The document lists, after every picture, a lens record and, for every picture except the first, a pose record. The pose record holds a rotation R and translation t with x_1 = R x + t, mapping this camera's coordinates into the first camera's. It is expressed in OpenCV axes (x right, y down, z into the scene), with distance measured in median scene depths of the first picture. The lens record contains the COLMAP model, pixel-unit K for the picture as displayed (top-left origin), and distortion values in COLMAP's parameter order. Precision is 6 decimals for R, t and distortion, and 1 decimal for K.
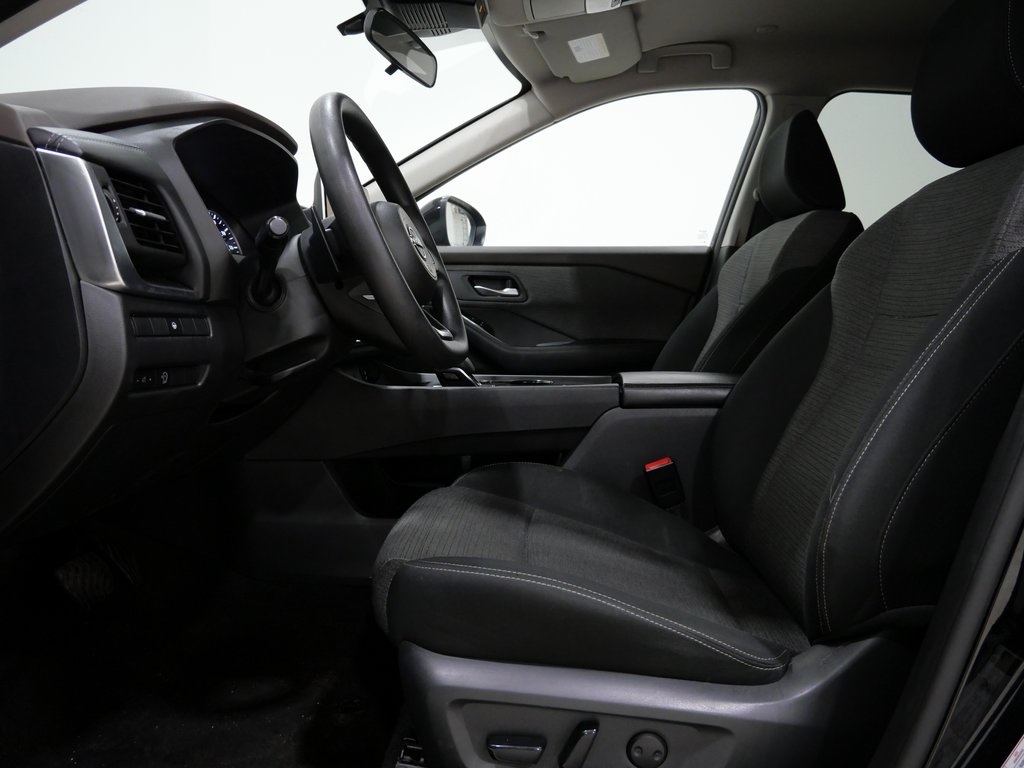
lens RADIAL K [[755.6, 0, 507.9], [0, 755.6, 382.2], [0, 0, 1]] dist [-0.041643, 0.017362]
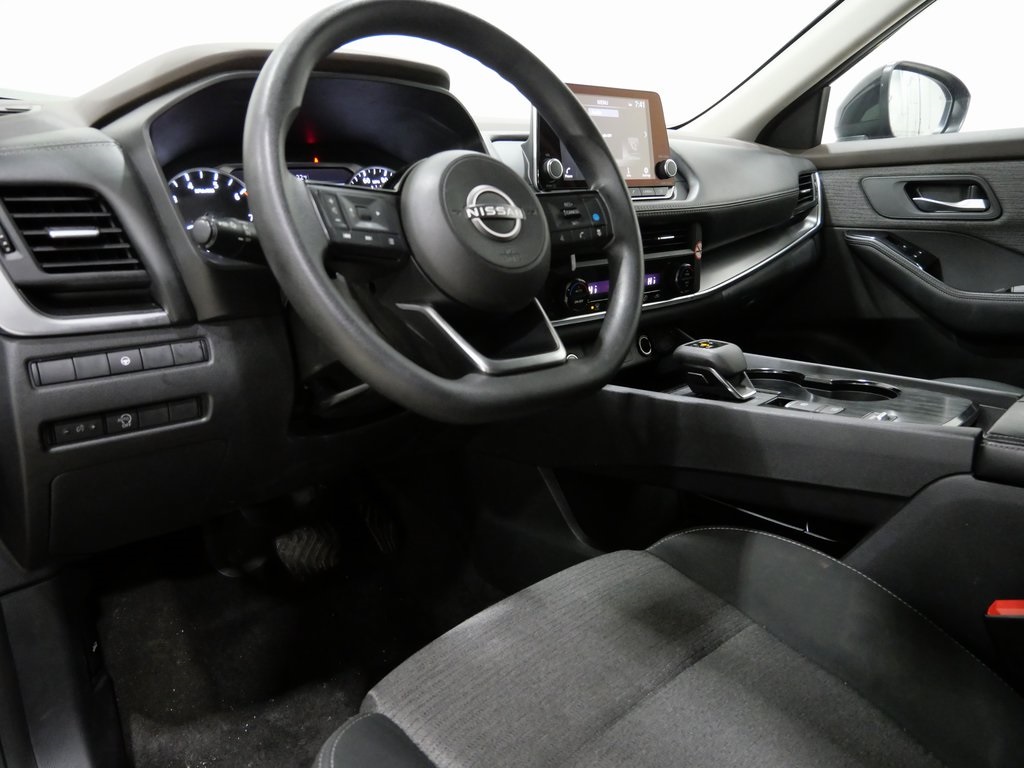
lens RADIAL K [[755.6, 0, 512.2], [0, 755.6, 383.2], [0, 0, 1]] dist [-0.041643, 0.017362]
pose [[0.733552, 0.112949, -0.670182, 0.161744], [-0.005260, 0.987008, 0.160587, -0.070902], [0.679613, -0.114274, 0.724616, 0.262240]]
